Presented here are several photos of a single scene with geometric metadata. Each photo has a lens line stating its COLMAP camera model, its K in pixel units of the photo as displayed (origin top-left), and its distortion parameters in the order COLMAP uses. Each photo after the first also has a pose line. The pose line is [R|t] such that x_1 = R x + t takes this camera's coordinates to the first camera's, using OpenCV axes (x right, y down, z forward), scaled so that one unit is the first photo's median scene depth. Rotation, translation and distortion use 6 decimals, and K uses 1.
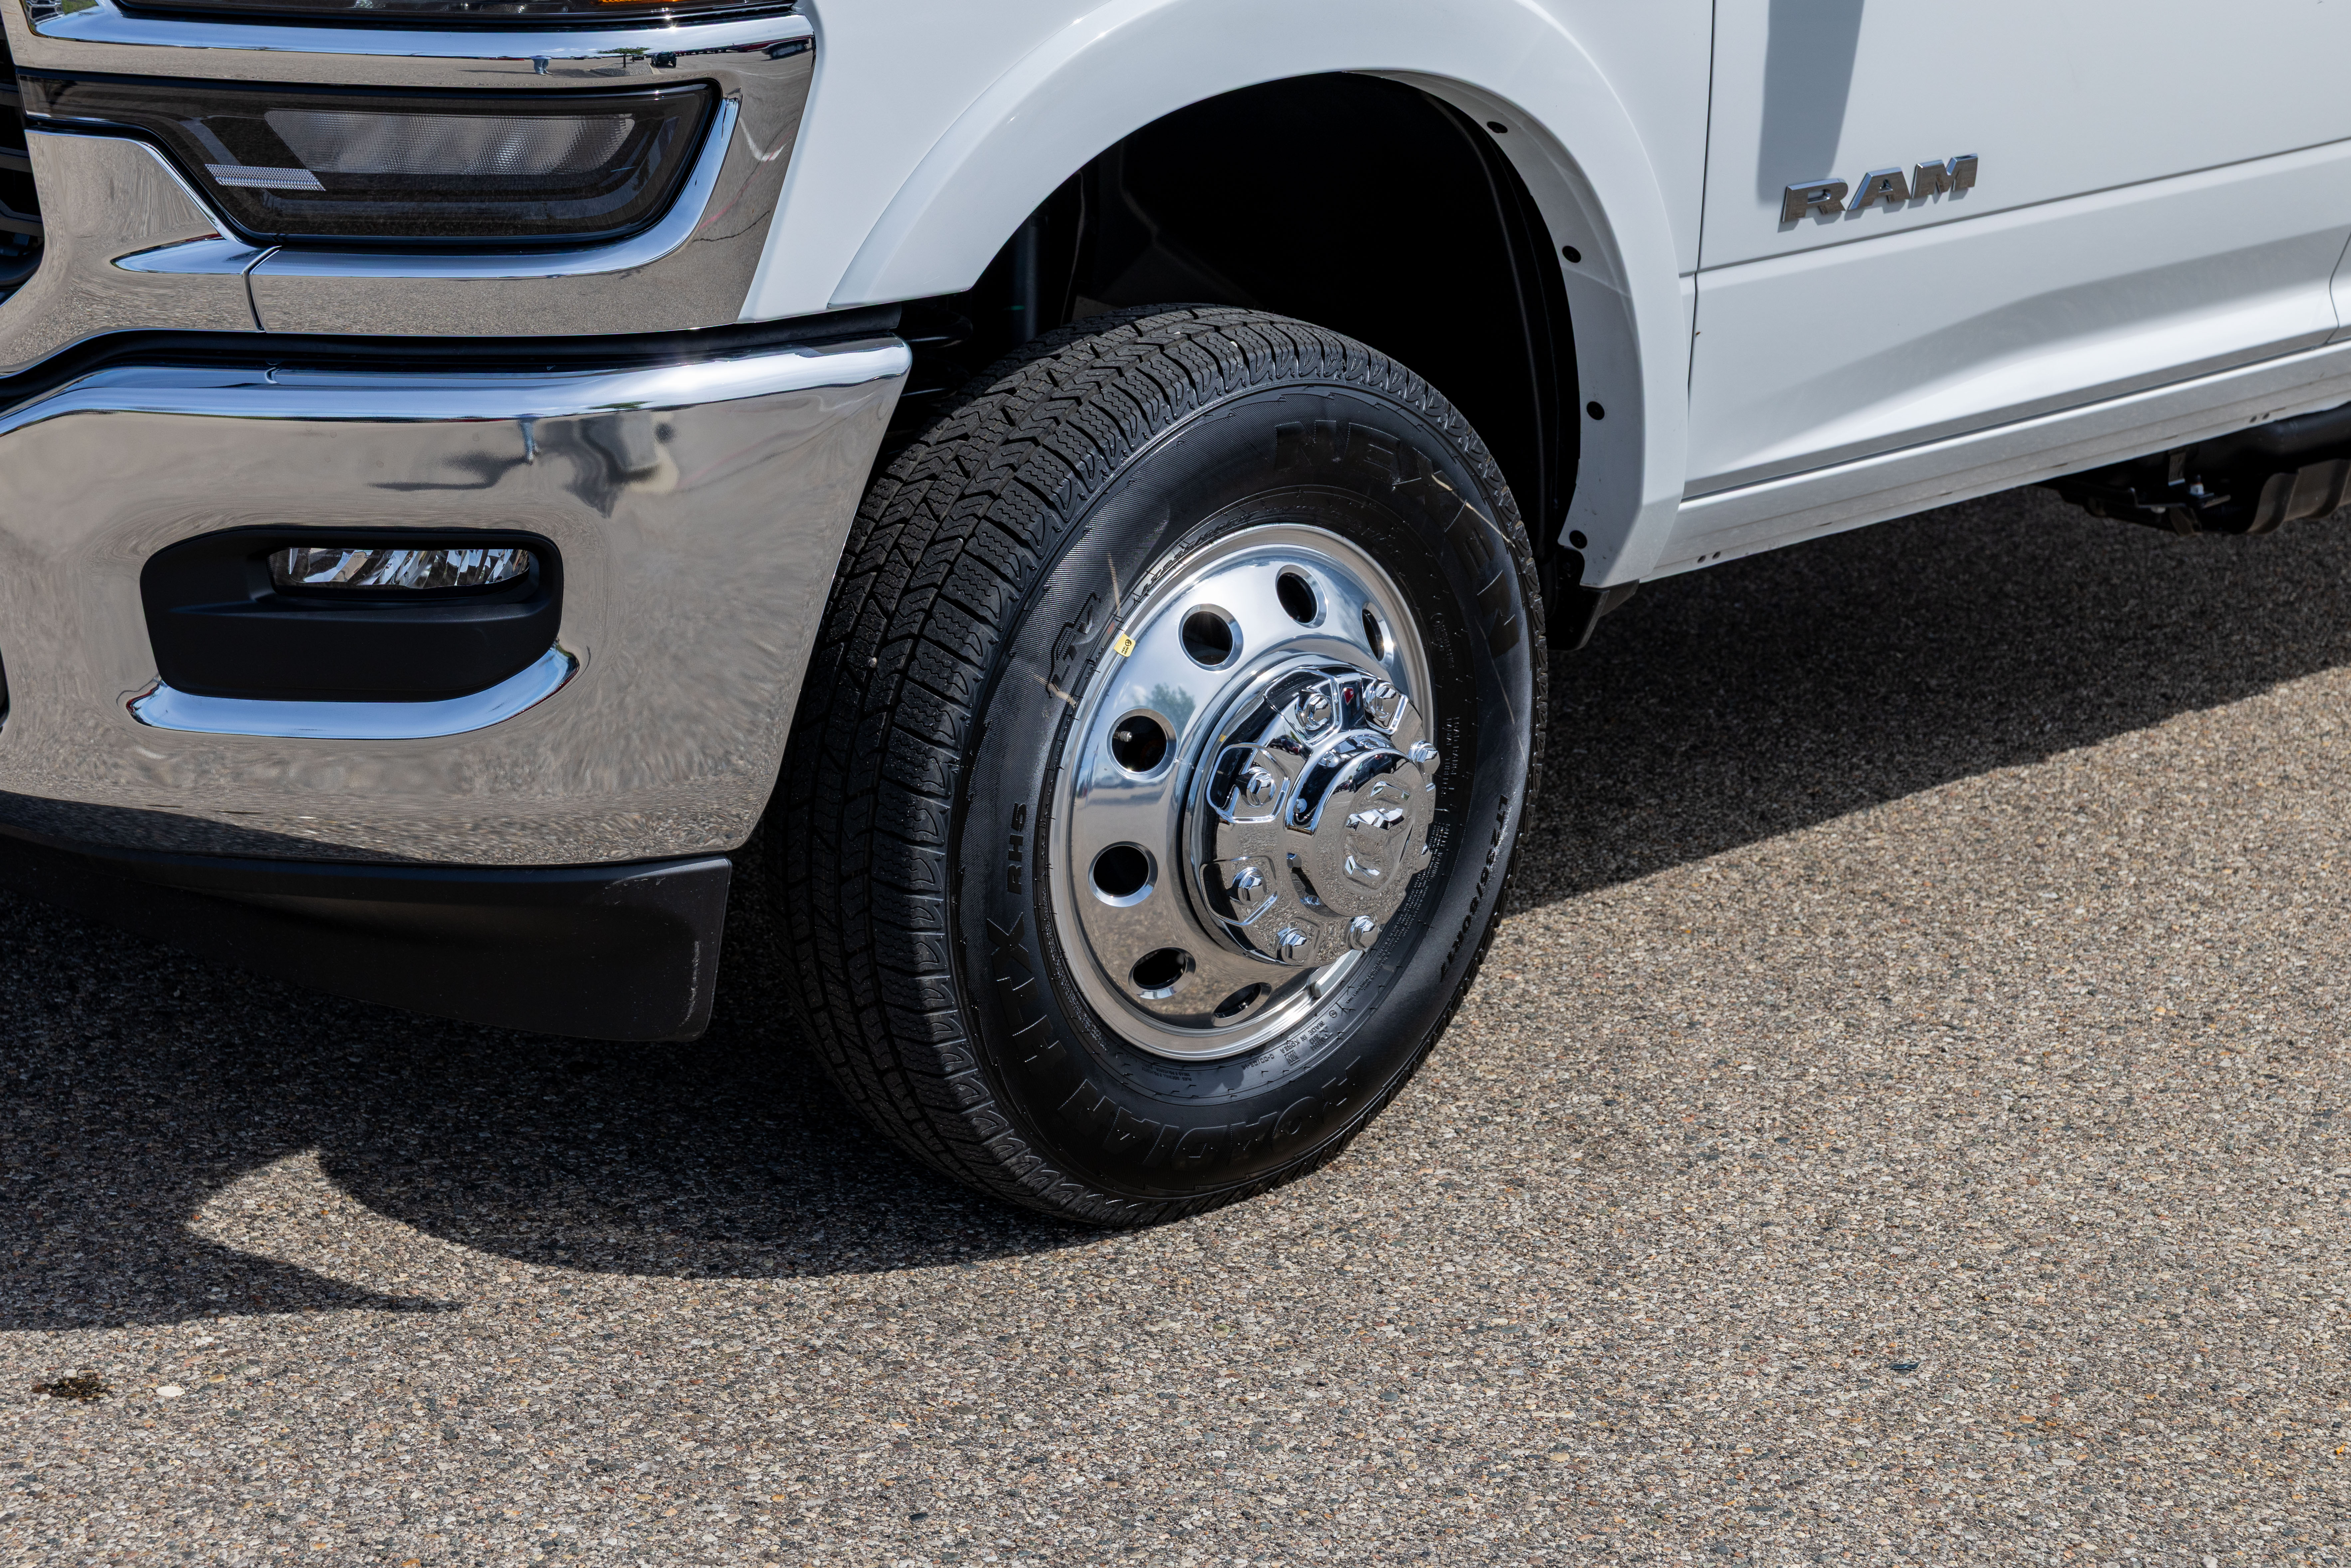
lens RADIAL K [[5227.7, 0, 1175.5], [0, 5227.7, 784.0], [0, 0, 1]] dist [-0.586240, 8.879898]
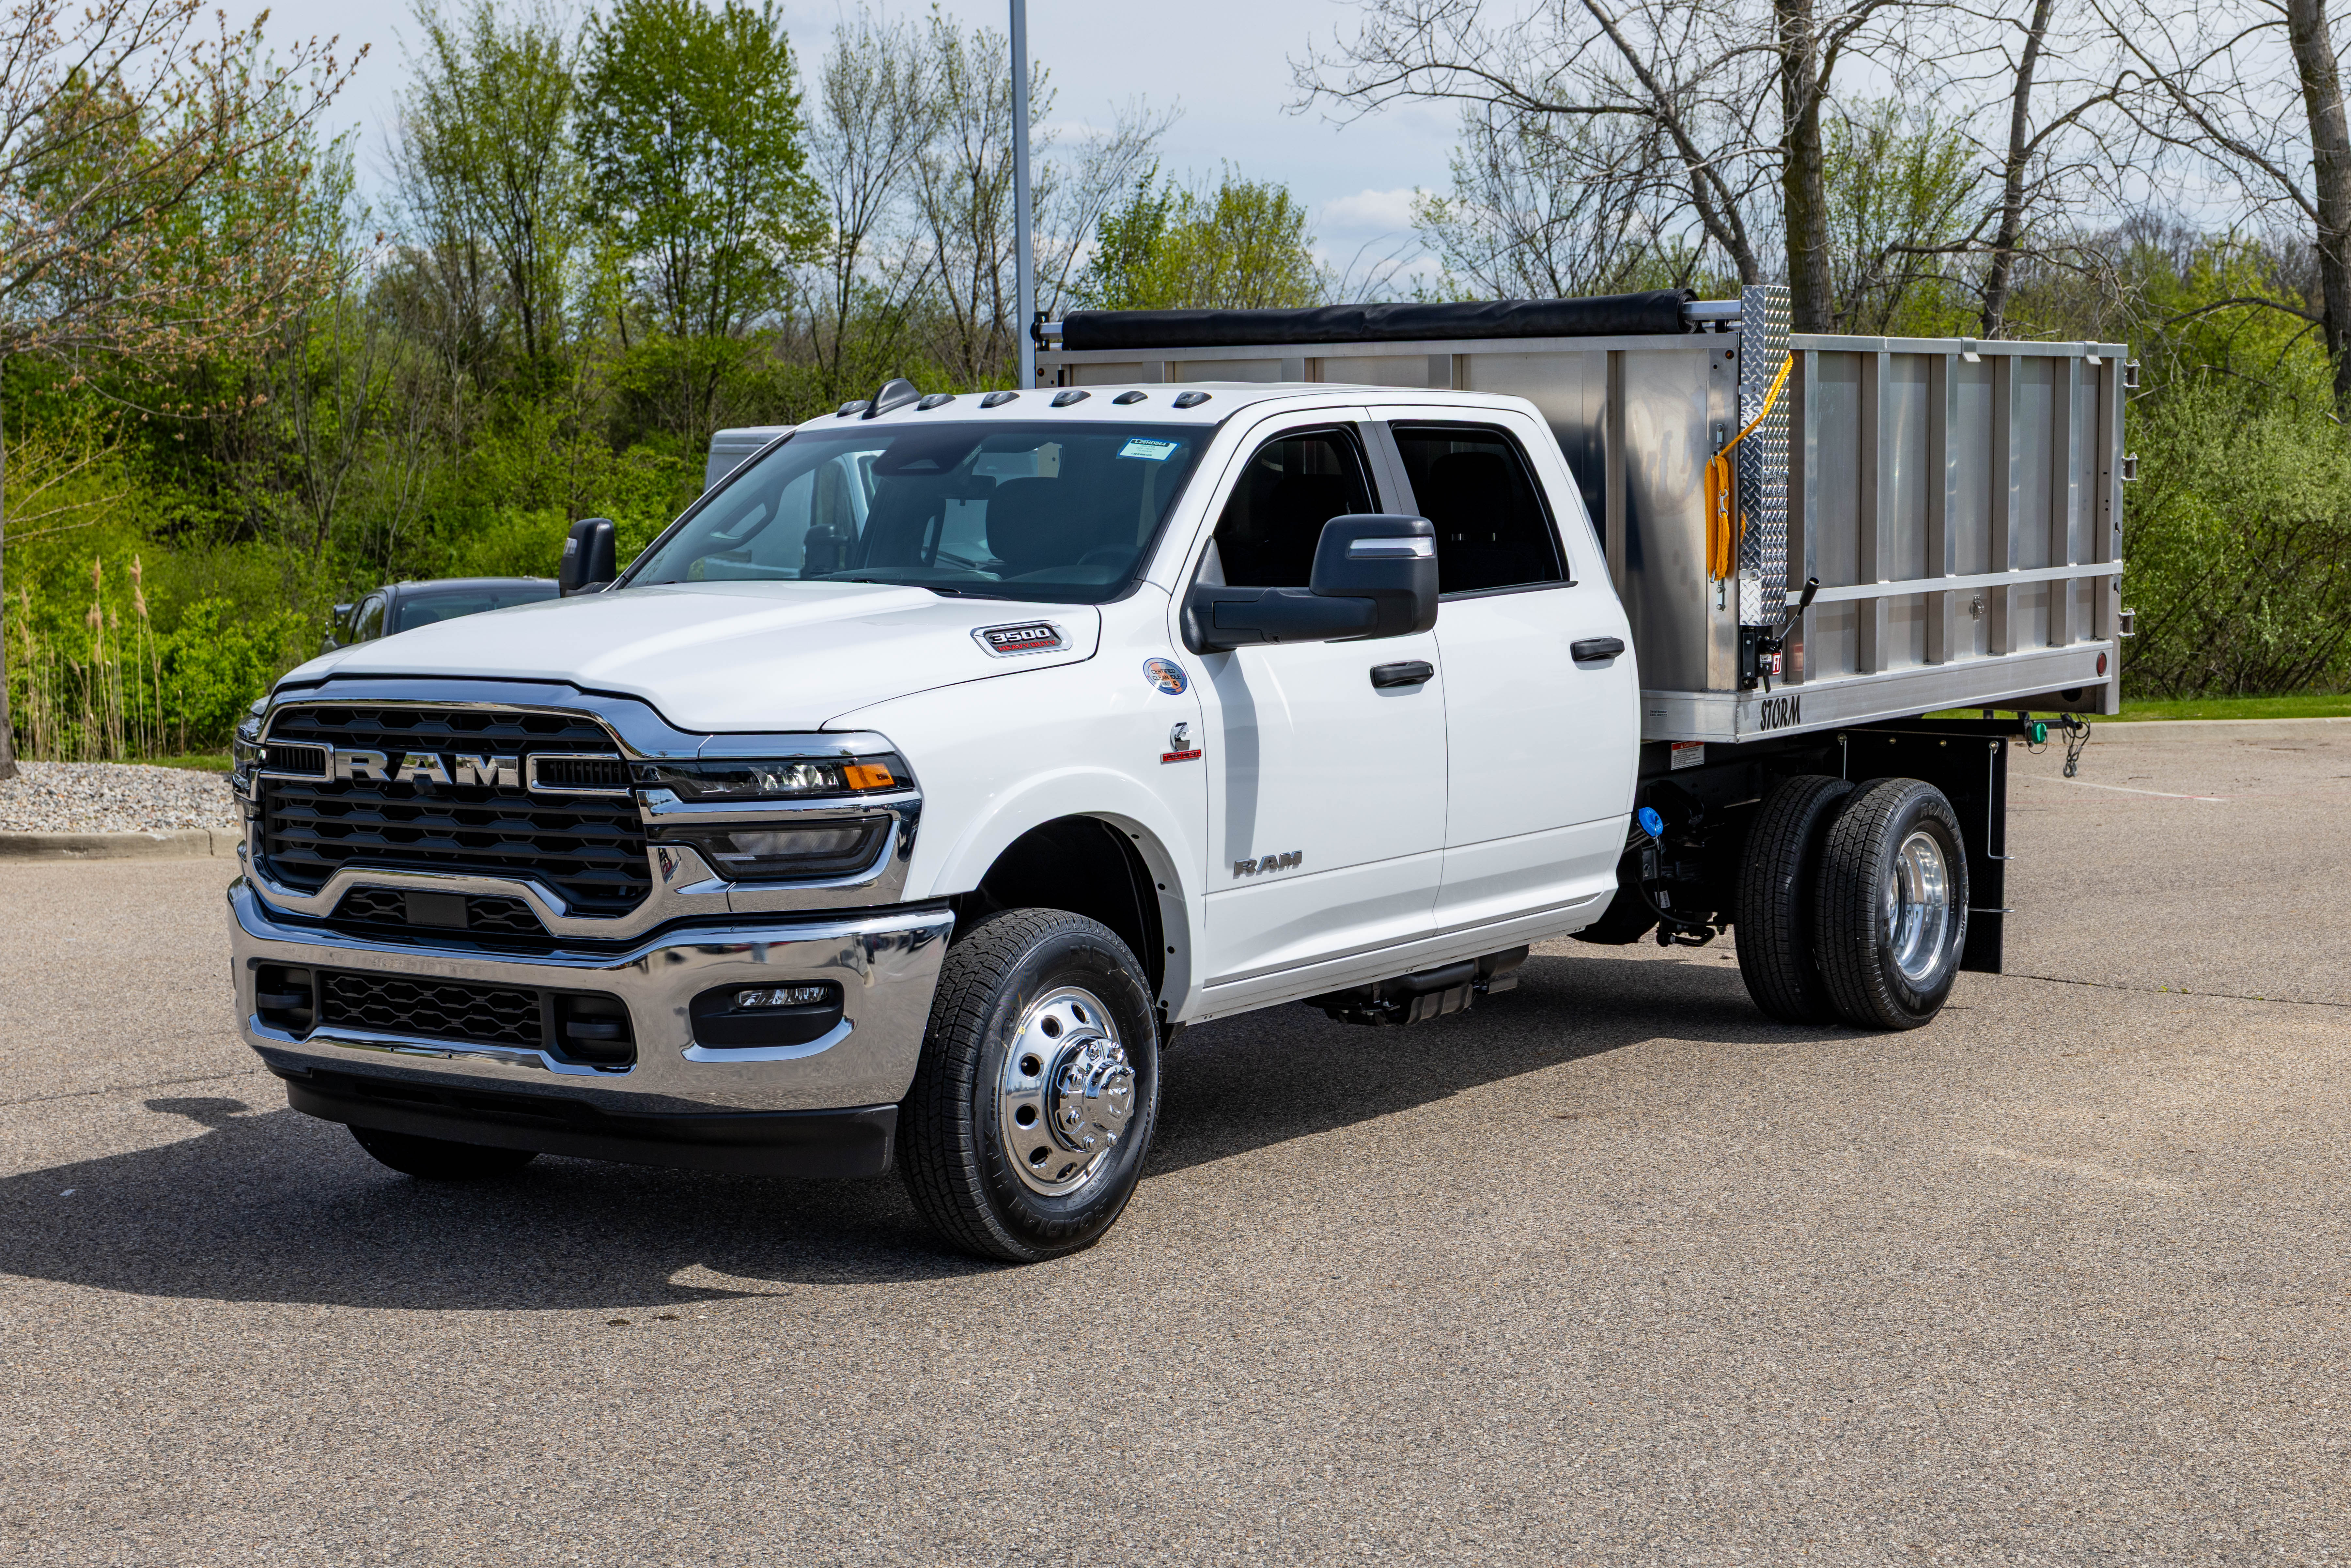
lens RADIAL K [[3645.9, 0, 1126.5], [0, 3645.9, 873.6], [0, 0, 1]] dist [-0.021206, 0.086143]
pose [[0.984851, -0.052169, 0.165371, -0.256858], [0.080757, 0.981926, -0.171171, 0.214578], [-0.153452, 0.181932, 0.971264, -0.816250]]
